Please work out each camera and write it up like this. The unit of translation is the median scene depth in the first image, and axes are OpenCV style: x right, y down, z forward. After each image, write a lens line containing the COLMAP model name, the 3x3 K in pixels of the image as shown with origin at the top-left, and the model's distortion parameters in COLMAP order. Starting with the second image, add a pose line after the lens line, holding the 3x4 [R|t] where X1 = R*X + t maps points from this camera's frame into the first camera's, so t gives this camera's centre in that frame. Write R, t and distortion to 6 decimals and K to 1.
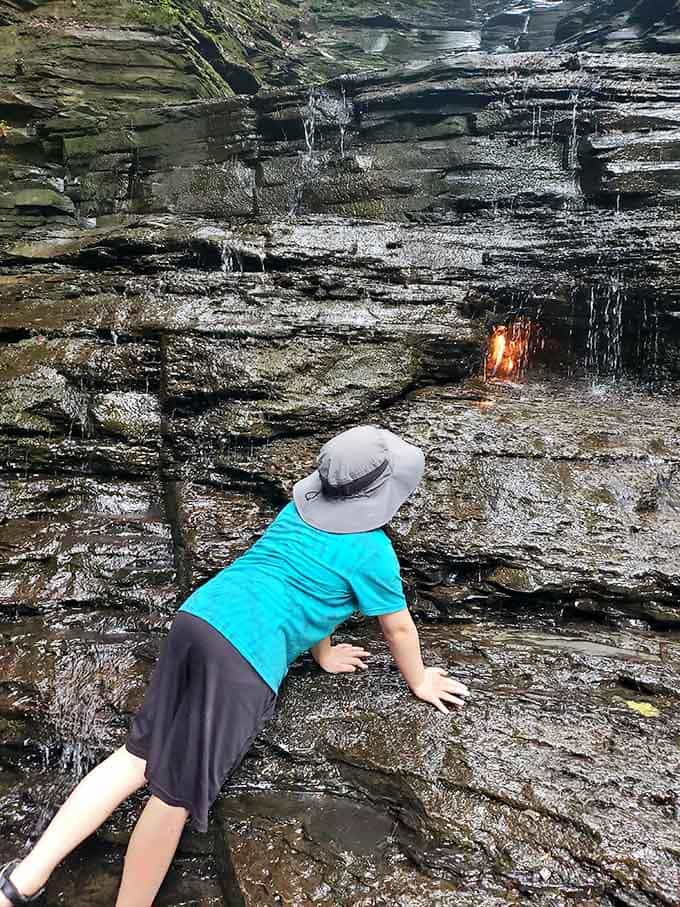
lens RADIAL K [[736.4, 0, 340.0], [0, 736.4, 453.5], [0, 0, 1]] dist [0.013541, -0.000193]
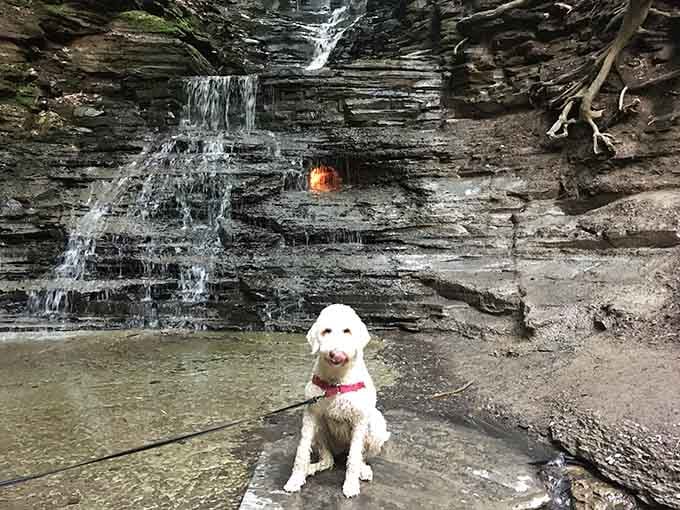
lens RADIAL K [[552.1, 0, 340.0], [0, 552.1, 255.0], [0, 0, 1]] dist [0.013541, -0.000193]
pose [[0.989312, -0.053089, 0.135807, -0.005061], [0.052622, 0.998590, 0.007033, 0.148804], [-0.135989, 0.000188, 0.990710, -1.093258]]
